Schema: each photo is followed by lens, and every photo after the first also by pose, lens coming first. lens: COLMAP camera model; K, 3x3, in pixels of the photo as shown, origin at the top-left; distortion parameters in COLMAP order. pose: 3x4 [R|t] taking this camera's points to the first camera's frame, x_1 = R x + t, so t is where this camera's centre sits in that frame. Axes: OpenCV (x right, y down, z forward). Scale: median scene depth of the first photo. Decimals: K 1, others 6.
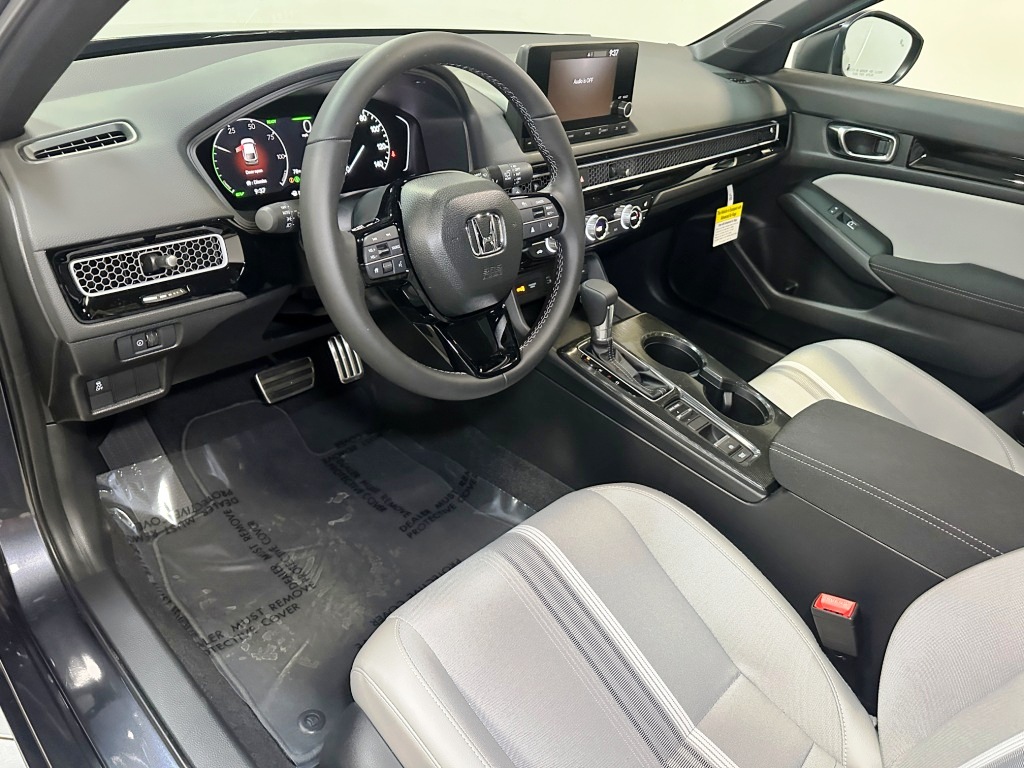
lens RADIAL K [[732.0, 0, 511.0], [0, 732.0, 363.3], [0, 0, 1]] dist [-0.021612, -0.000218]
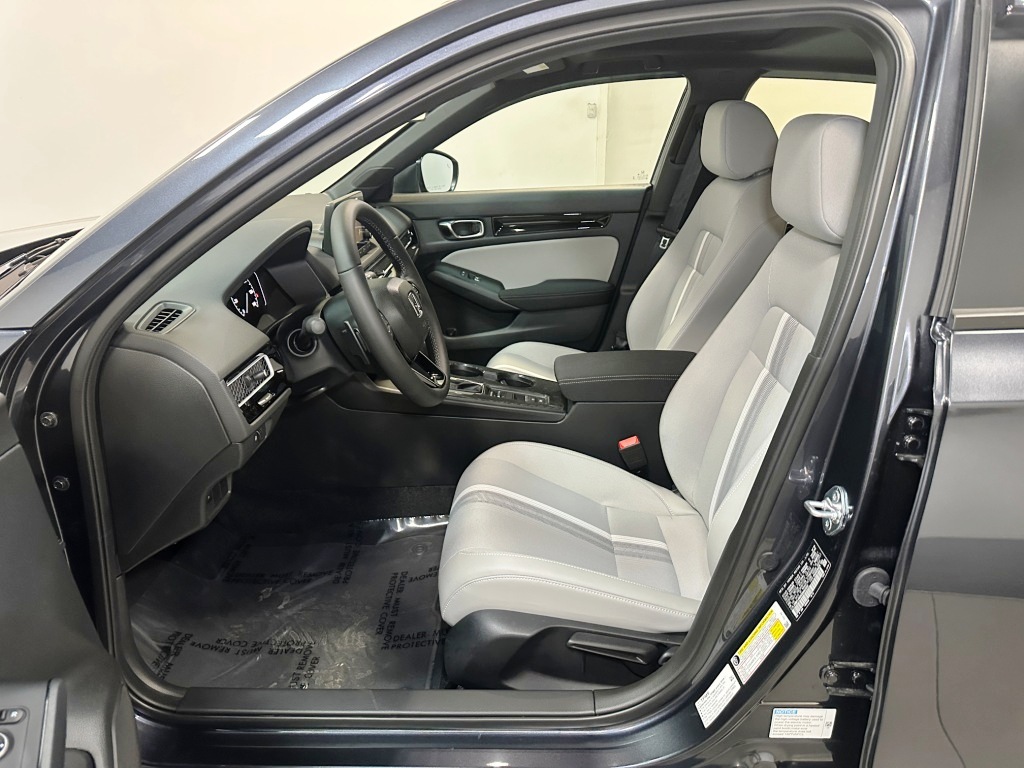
lens RADIAL K [[732.0, 0, 511.0], [0, 732.0, 363.3], [0, 0, 1]] dist [-0.021612, -0.000218]
pose [[0.717282, -0.312088, 0.622983, -0.503645], [0.416609, 0.908758, -0.024420, 0.039435], [-0.558519, 0.277056, 0.781854, -0.200929]]
